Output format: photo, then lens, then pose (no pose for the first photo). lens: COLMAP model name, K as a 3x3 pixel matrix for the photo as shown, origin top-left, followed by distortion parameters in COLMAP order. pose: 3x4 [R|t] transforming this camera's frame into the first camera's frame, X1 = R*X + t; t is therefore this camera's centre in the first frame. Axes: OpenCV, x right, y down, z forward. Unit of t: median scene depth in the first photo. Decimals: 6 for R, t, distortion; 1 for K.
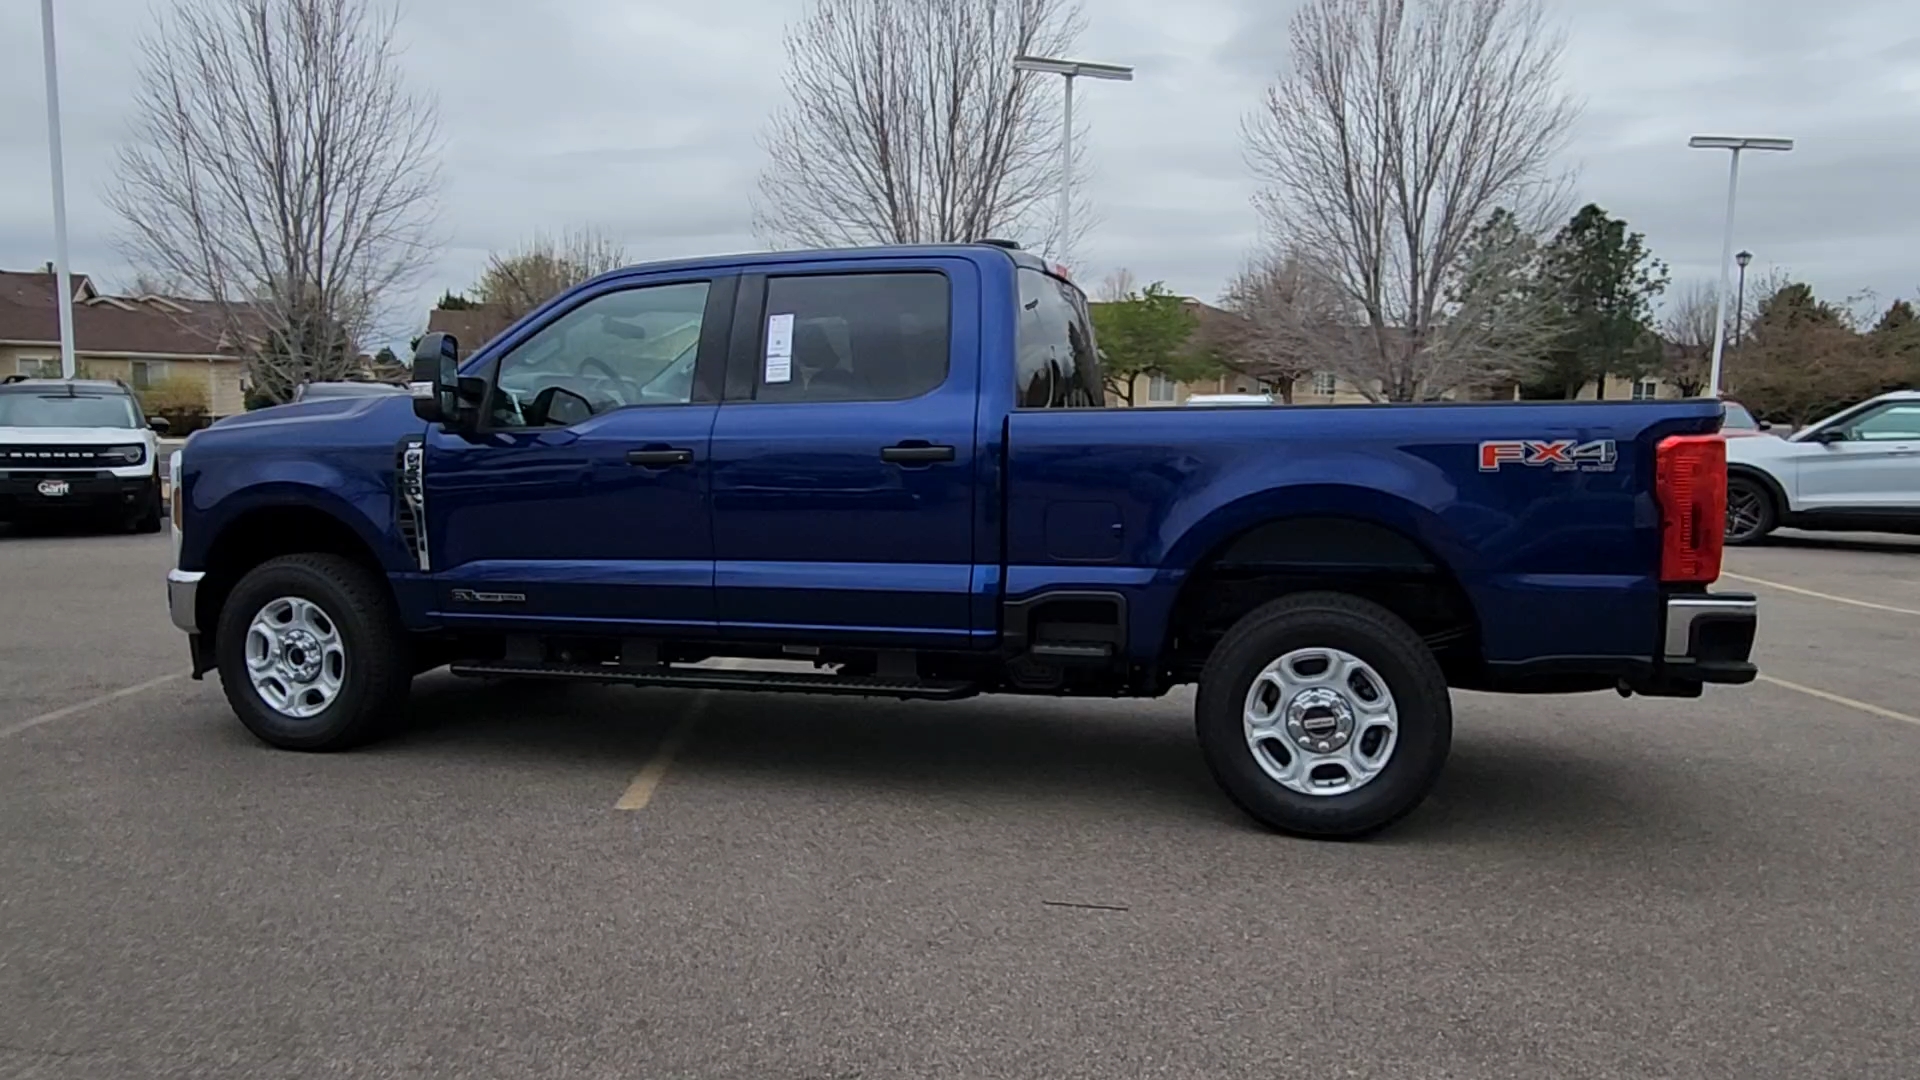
lens RADIAL K [[1412.3, 0, 961.1], [0, 1412.3, 553.5], [0, 0, 1]] dist [-0.004280, 0.023167]
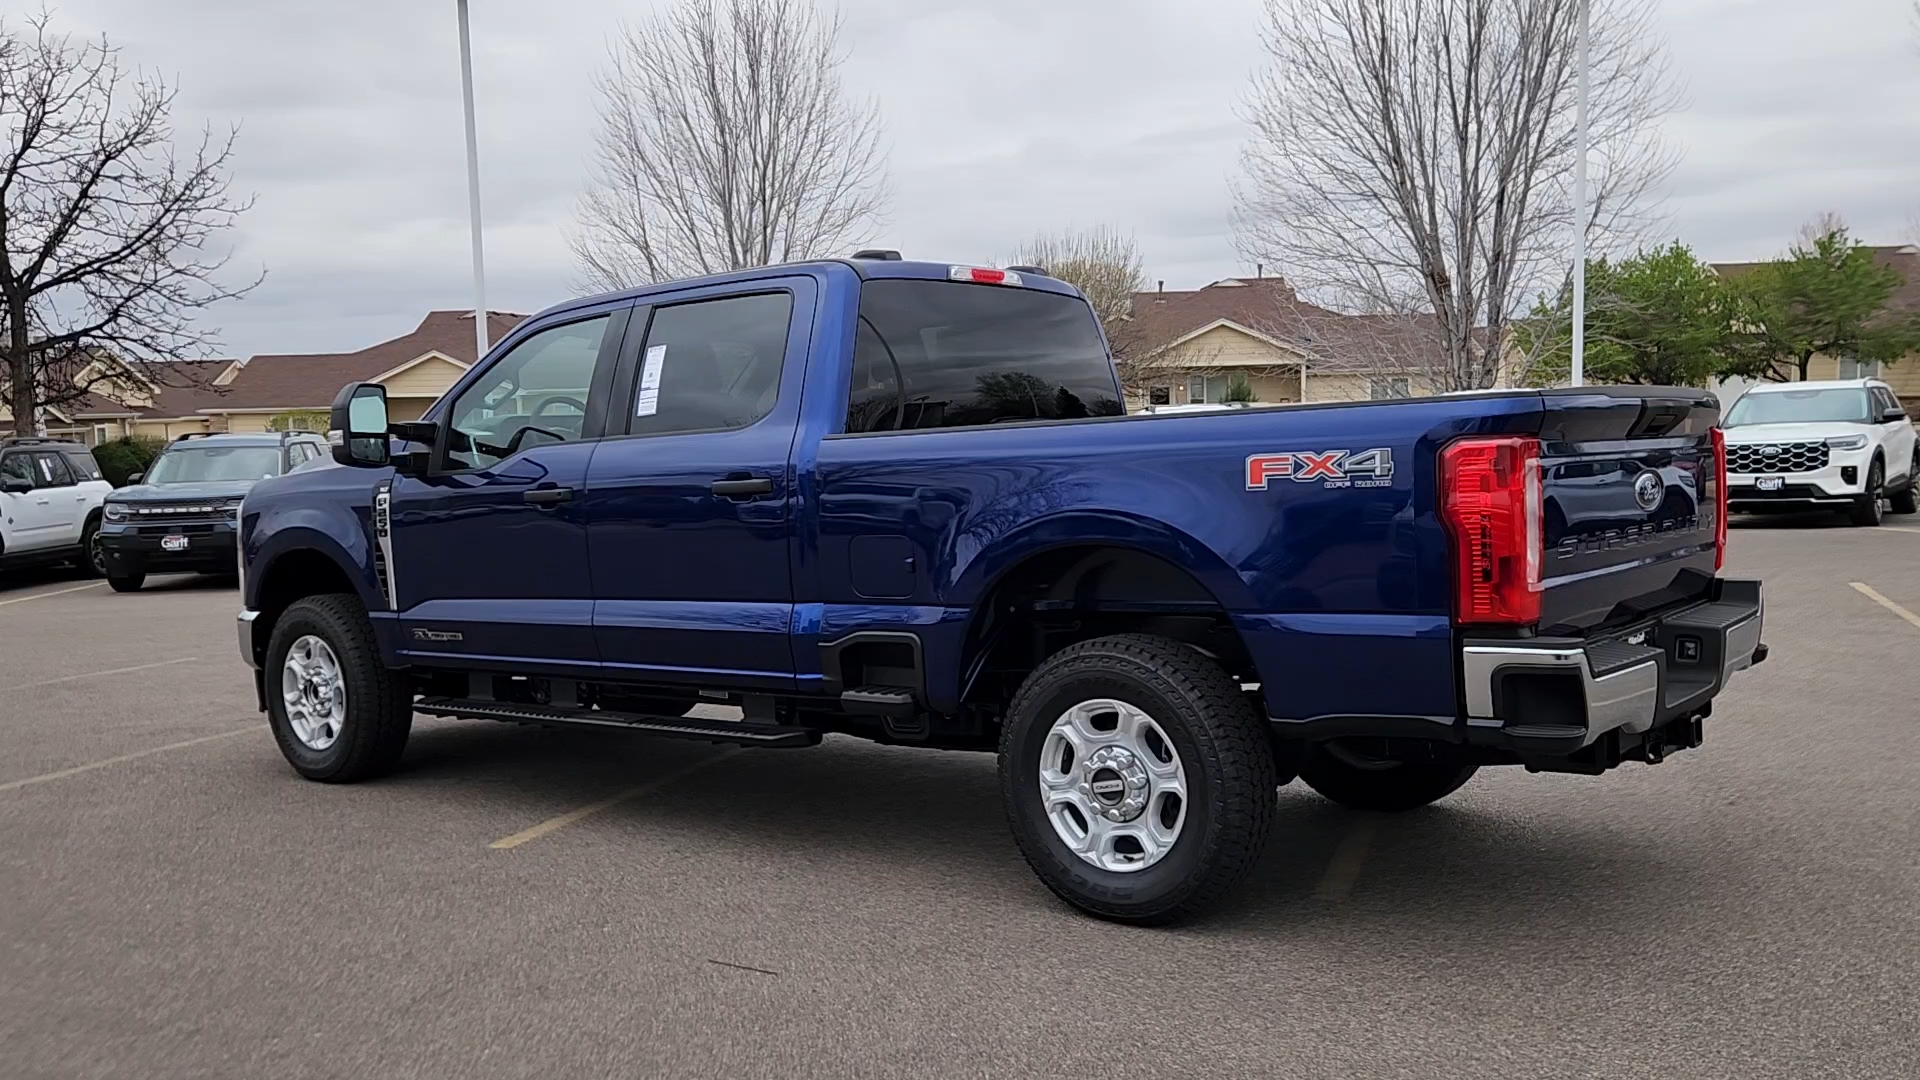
lens RADIAL K [[1671.3, 0, 954.6], [0, 1671.3, 551.9], [0, 0, 1]] dist [0.037099, -0.018041]
pose [[0.926847, -0.012435, -0.375233, 0.449664], [0.002822, 0.999654, -0.026158, 0.002799], [0.375428, 0.023185, 0.926561, 0.013005]]
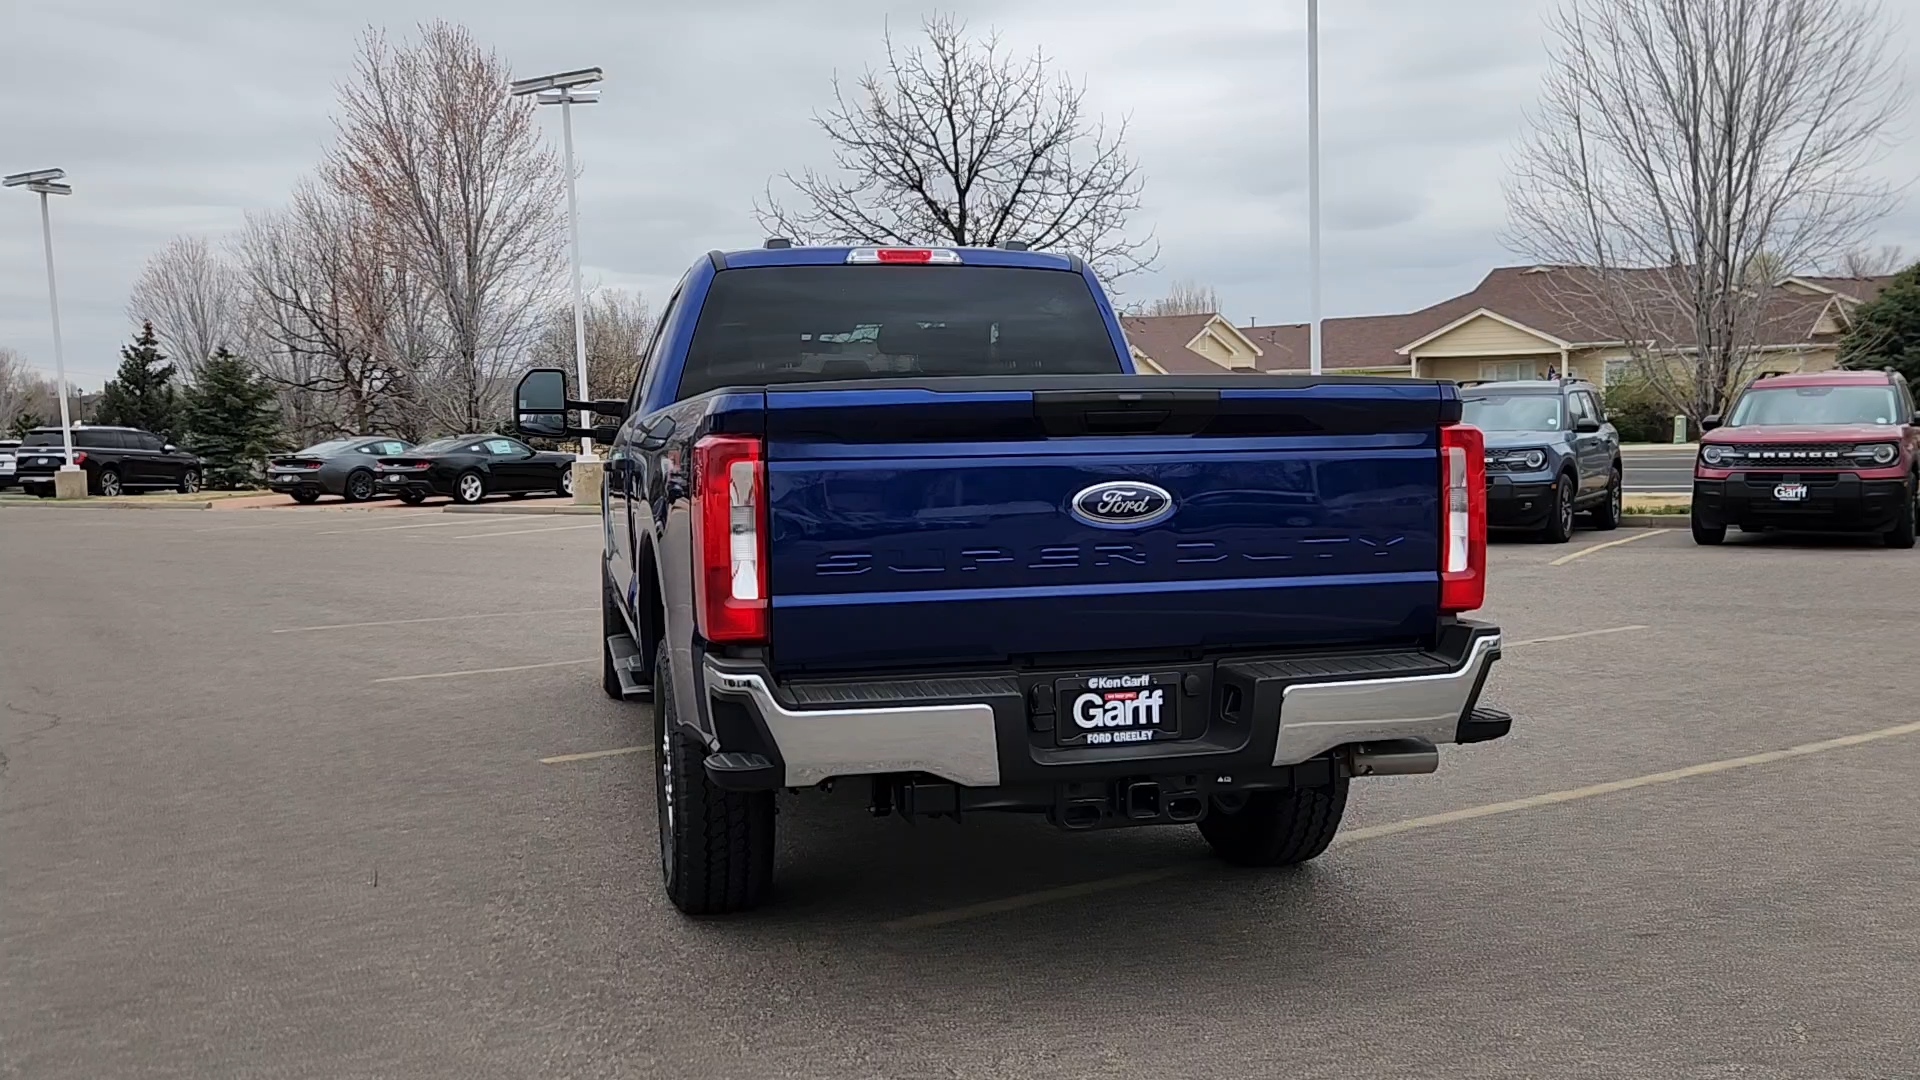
lens RADIAL K [[1671.3, 0, 961.0], [0, 1671.3, 542.4], [0, 0, 1]] dist [0.037099, -0.018041]
pose [[0.502135, 0.041610, -0.863787, 1.007953], [-0.059134, 0.998156, 0.013706, -0.037467], [0.862765, 0.044197, 0.503670, 0.511511]]
